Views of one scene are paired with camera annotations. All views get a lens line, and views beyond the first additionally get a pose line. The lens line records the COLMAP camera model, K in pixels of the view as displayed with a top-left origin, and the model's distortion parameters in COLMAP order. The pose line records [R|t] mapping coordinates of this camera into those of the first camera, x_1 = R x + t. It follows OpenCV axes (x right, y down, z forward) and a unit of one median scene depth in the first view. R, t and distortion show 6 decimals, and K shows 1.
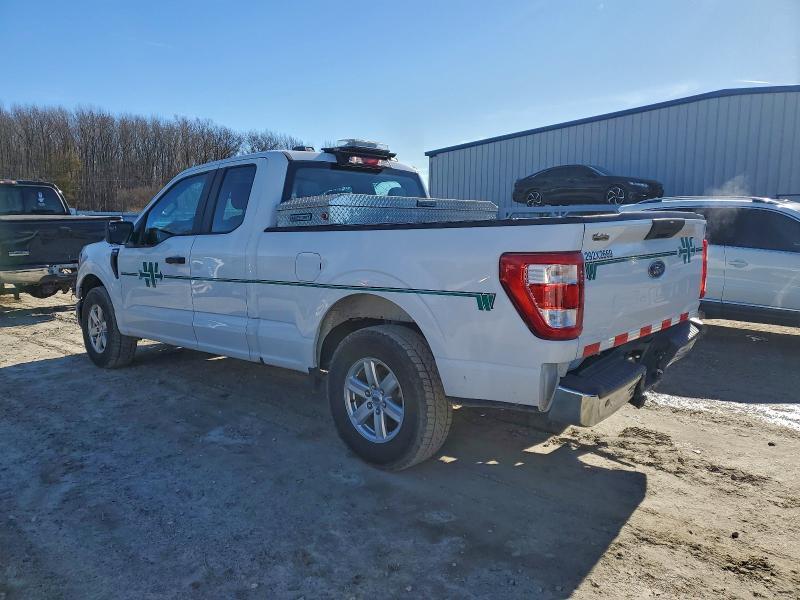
lens RADIAL K [[607.7, 0, 384.2], [0, 607.7, 321.3], [0, 0, 1]] dist [0.070662, -0.065323]
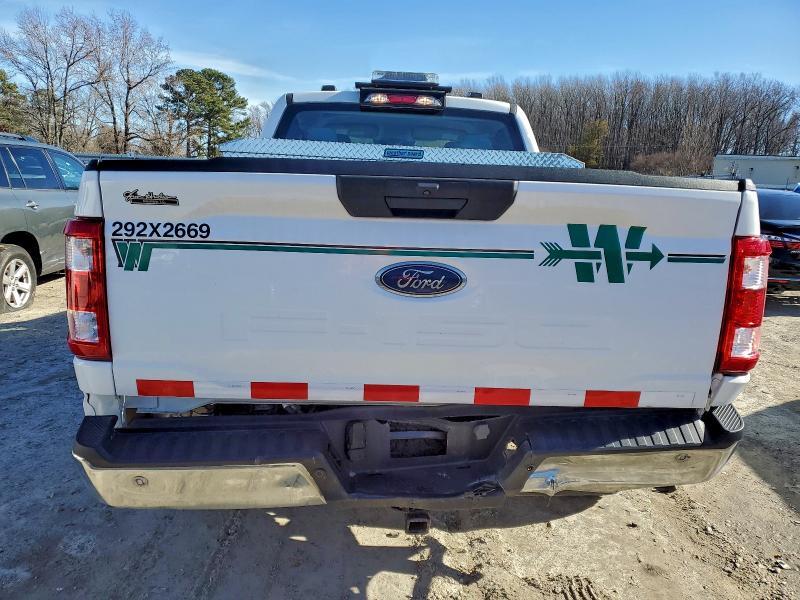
lens RADIAL K [[607.7, 0, 384.2], [0, 607.7, 321.3], [0, 0, 1]] dist [0.070662, -0.065323]
pose [[0.702500, 0.190329, -0.685761, 0.541587], [-0.154880, 0.981367, 0.113711, -0.072368], [0.694626, 0.026329, 0.718889, 0.438151]]
